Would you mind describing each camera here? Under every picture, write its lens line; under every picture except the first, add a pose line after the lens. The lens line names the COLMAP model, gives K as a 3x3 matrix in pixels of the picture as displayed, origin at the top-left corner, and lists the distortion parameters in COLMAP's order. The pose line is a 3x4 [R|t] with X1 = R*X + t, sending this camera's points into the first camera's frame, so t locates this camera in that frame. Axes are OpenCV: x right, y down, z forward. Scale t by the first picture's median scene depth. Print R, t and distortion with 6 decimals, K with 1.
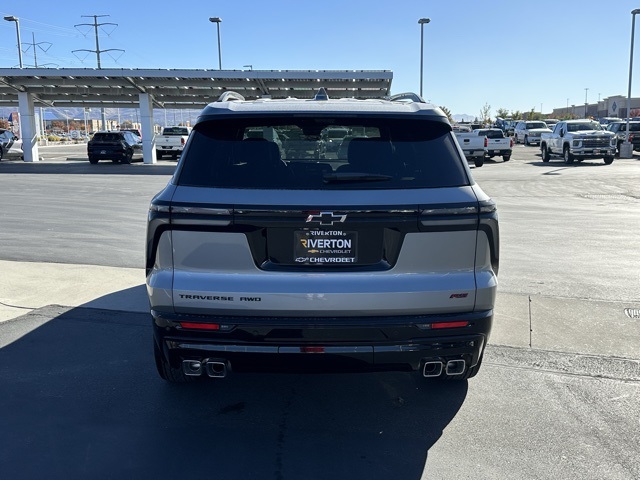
lens RADIAL K [[667.2, 0, 319.9], [0, 667.2, 244.6], [0, 0, 1]] dist [0.068881, 0.000000]
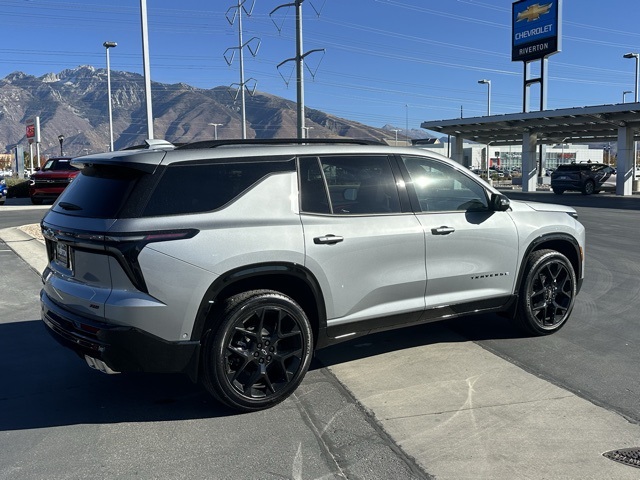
lens RADIAL K [[667.2, 0, 311.0], [0, 667.2, 244.3], [0, 0, 1]] dist [0.068881, 0.000000]
pose [[0.528450, 0.095301, -0.843599, 1.413361], [-0.135134, 0.990453, 0.027240, -0.120819], [0.838141, 0.099604, 0.536283, 0.635622]]
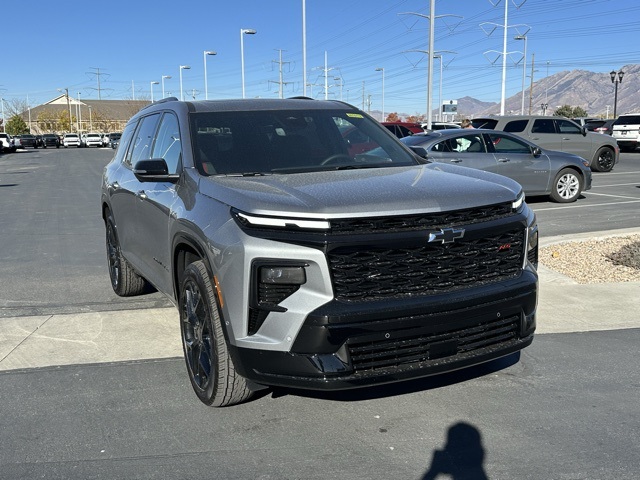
lens RADIAL K [[667.2, 0, 318.2], [0, 667.2, 243.9], [0, 0, 1]] dist [0.068881, 0.000000]
pose [[-0.927119, 0.086321, -0.364691, 0.434841], [-0.037246, 0.947072, 0.318855, -0.519456], [0.372913, 0.309199, -0.874833, 3.150871]]
